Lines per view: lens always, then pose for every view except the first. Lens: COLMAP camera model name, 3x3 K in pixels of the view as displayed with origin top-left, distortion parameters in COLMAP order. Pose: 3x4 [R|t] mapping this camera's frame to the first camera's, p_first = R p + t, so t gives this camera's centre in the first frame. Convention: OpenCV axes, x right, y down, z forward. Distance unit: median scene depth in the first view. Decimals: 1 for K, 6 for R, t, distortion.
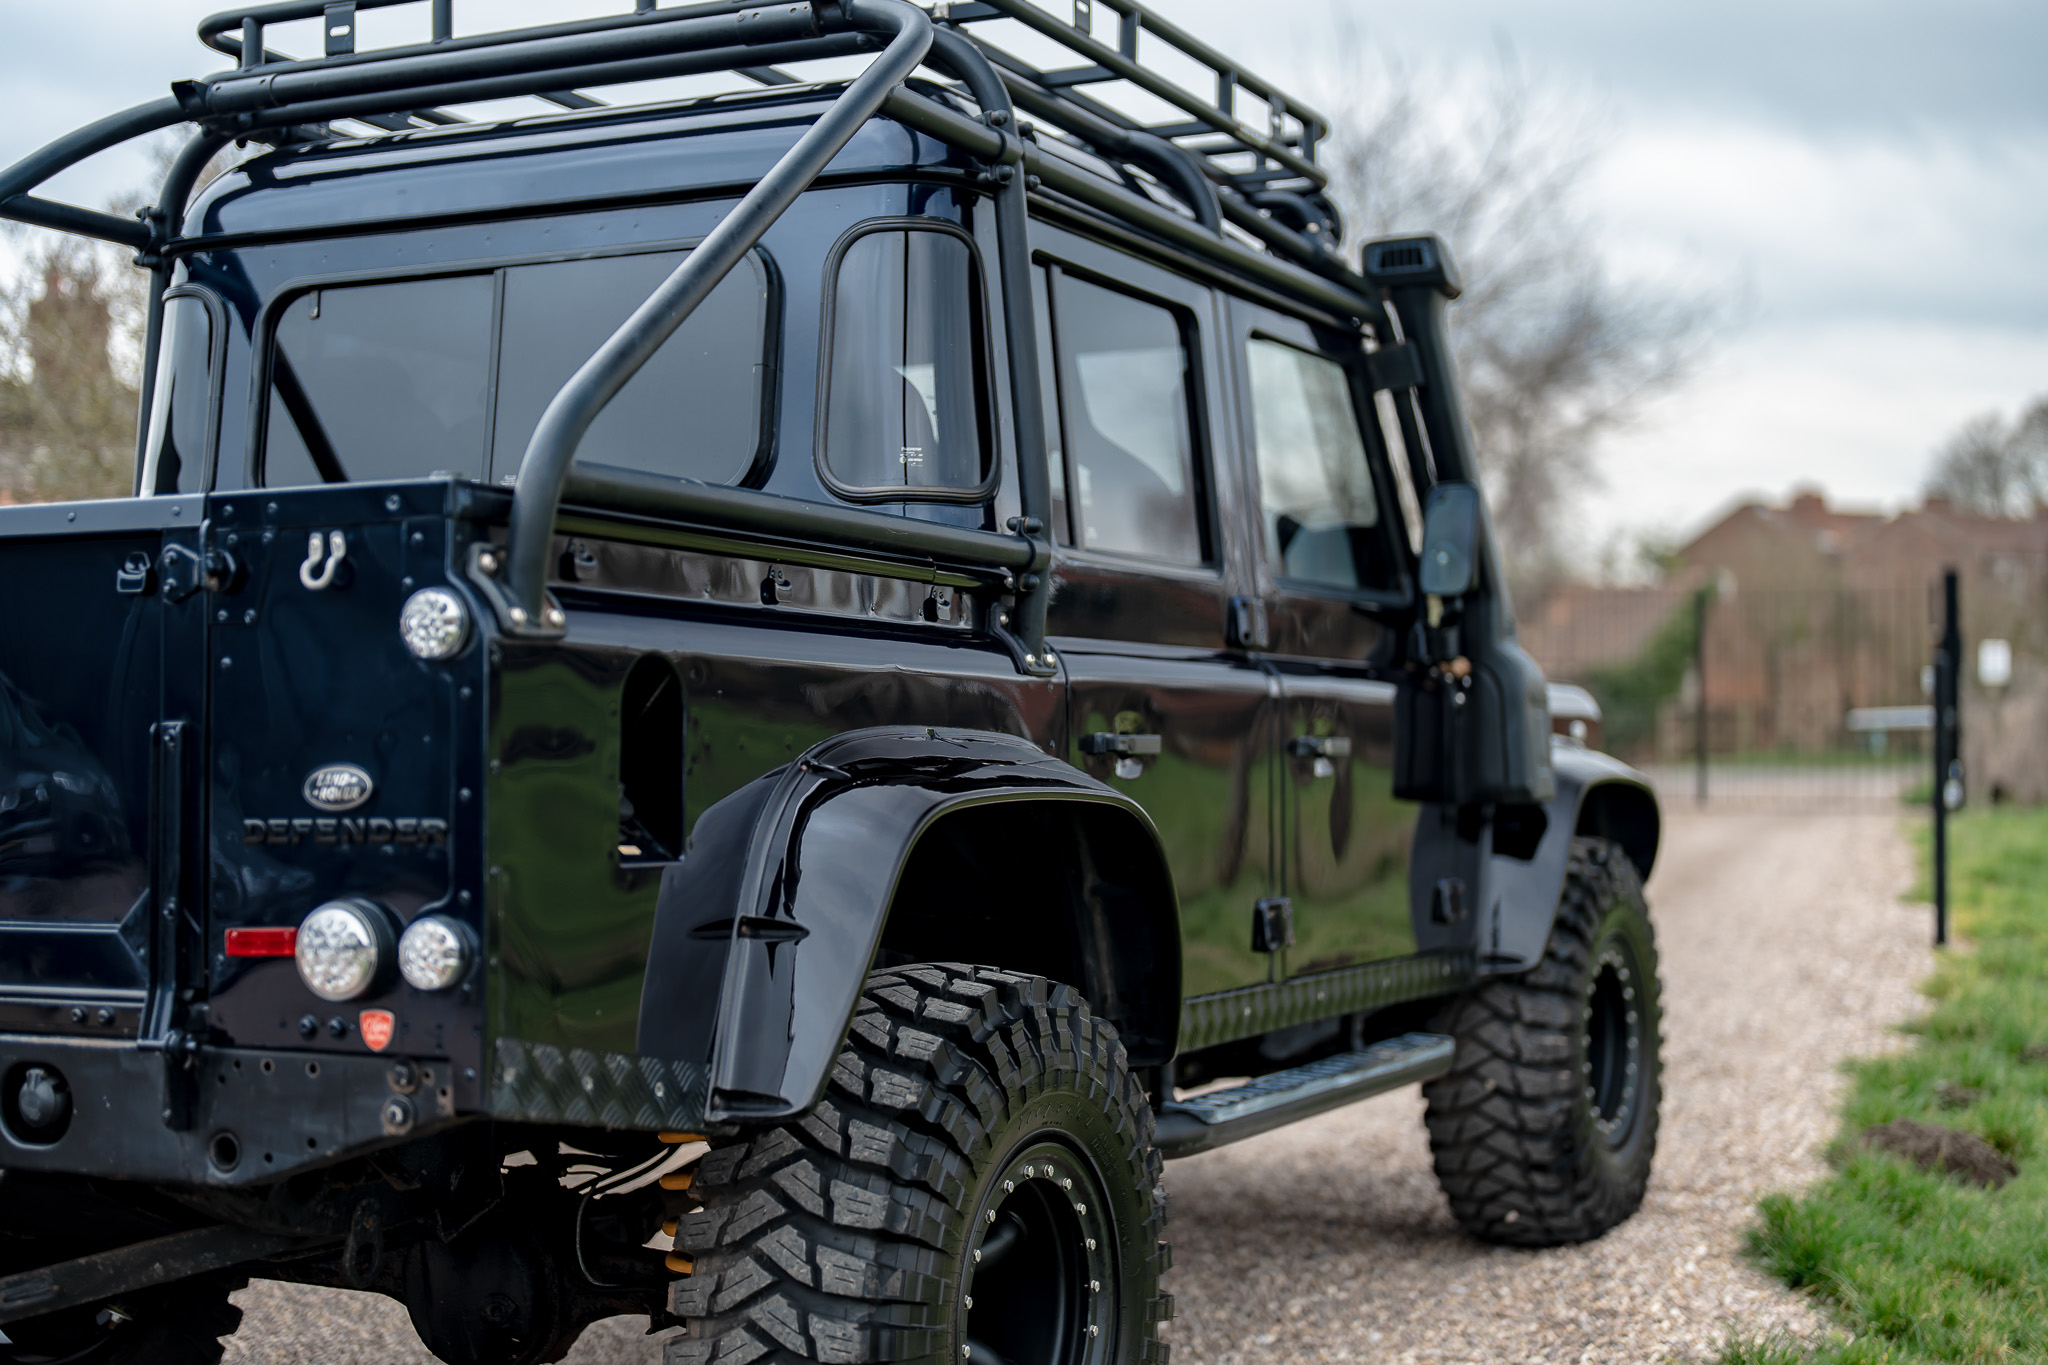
lens RADIAL K [[2780.1, 0, 1024.0], [0, 2780.1, 682.5], [0, 0, 1]] dist [-0.006330, 0.011028]
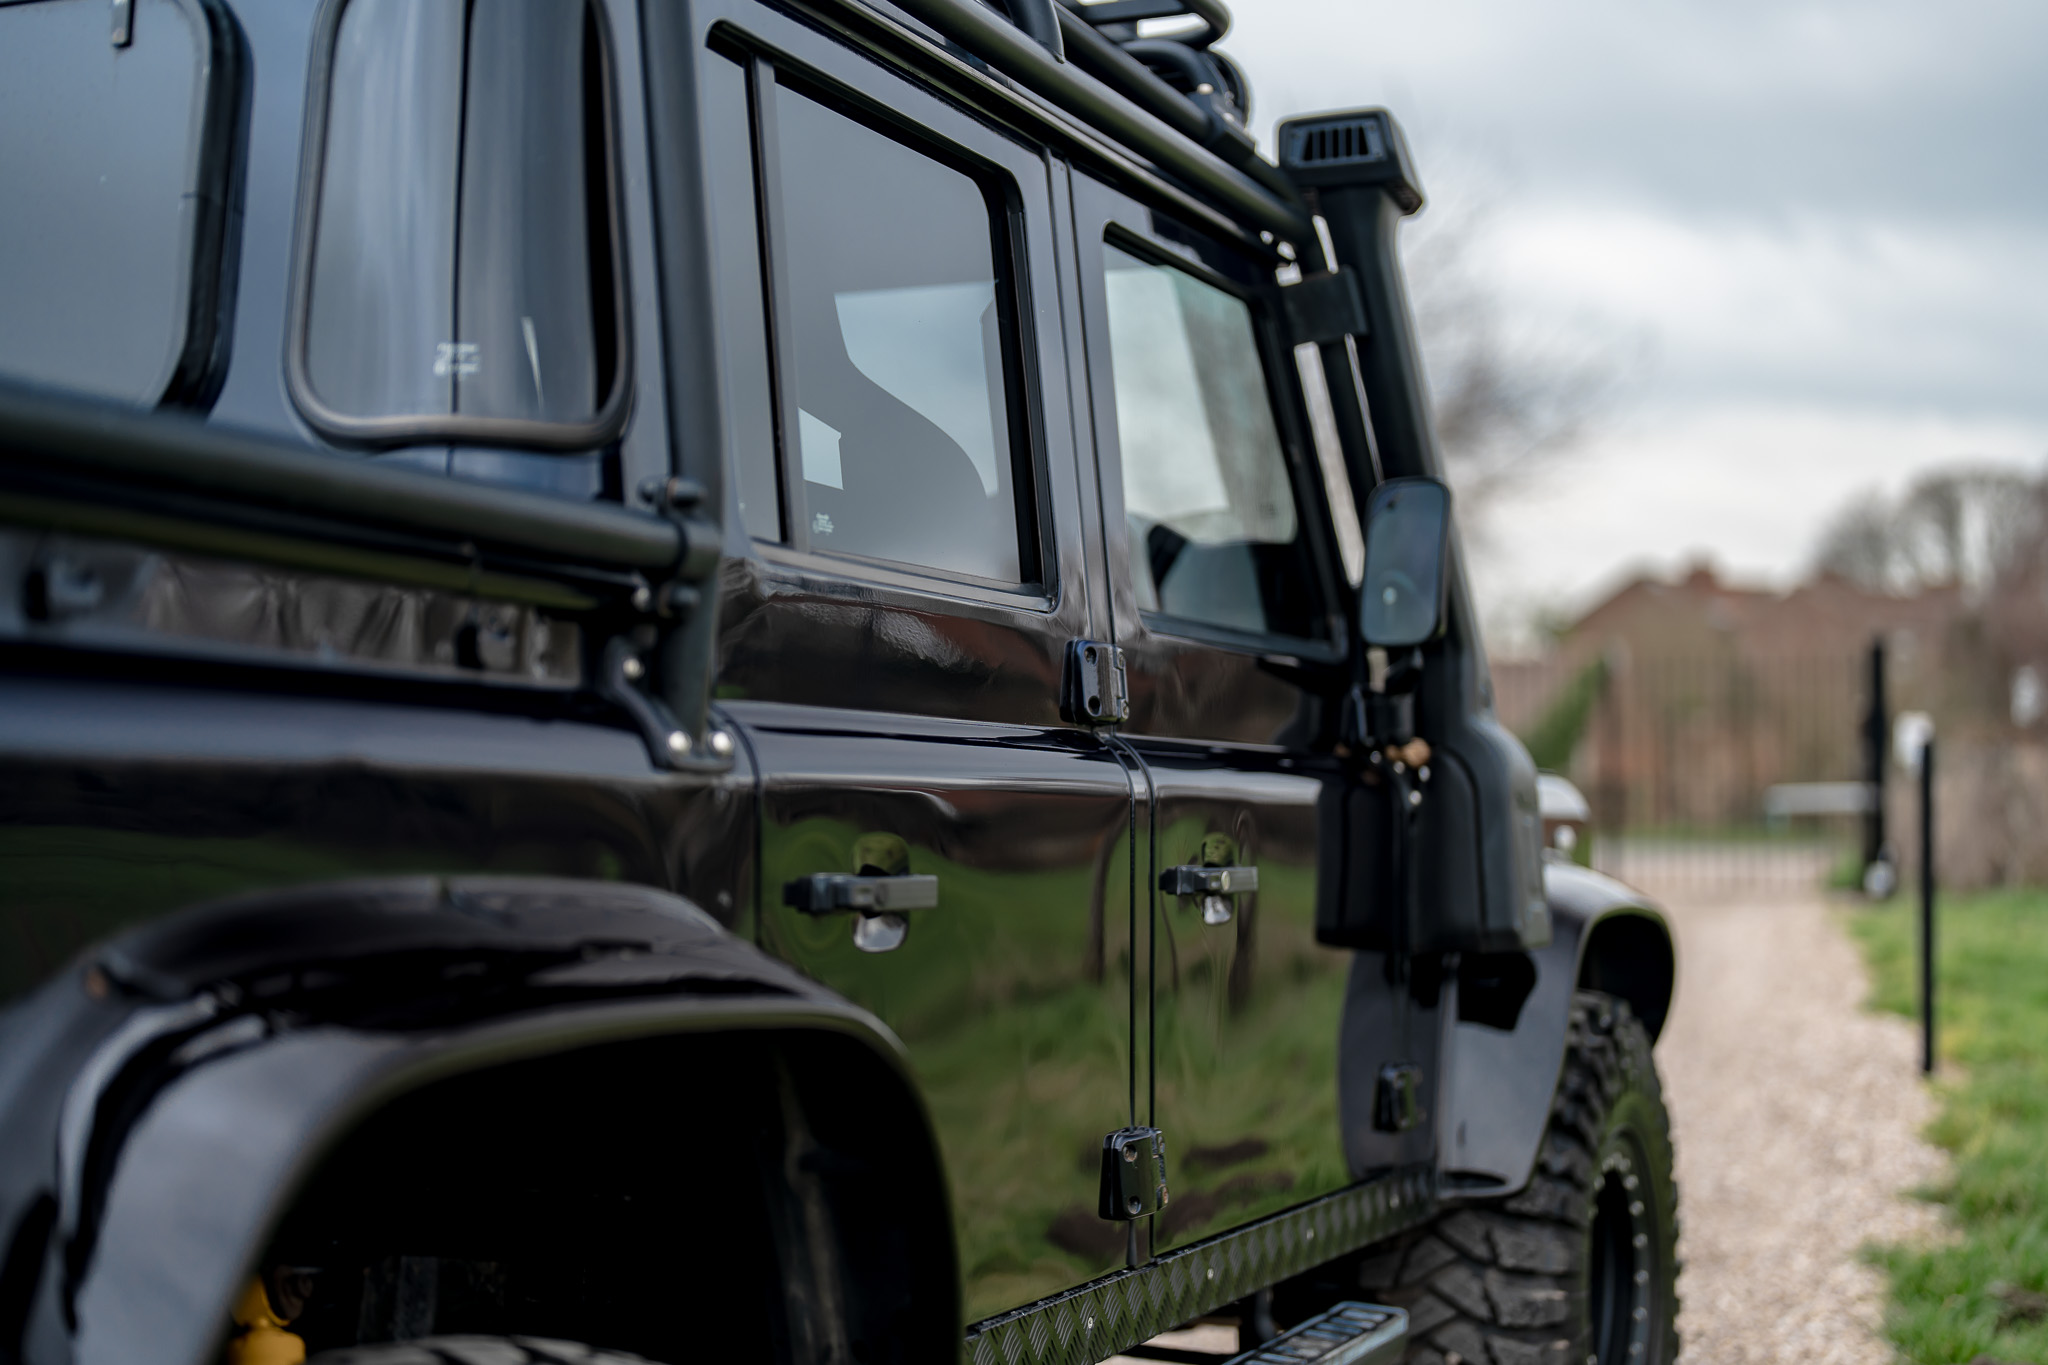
lens RADIAL K [[2780.1, 0, 1024.0], [0, 2780.1, 682.5], [0, 0, 1]] dist [-0.006330, 0.011028]
pose [[0.999111, 0.008855, 0.041220, 0.034248], [-0.007849, 0.999669, -0.024503, -0.005461], [-0.041423, 0.024158, 0.998850, 0.338606]]
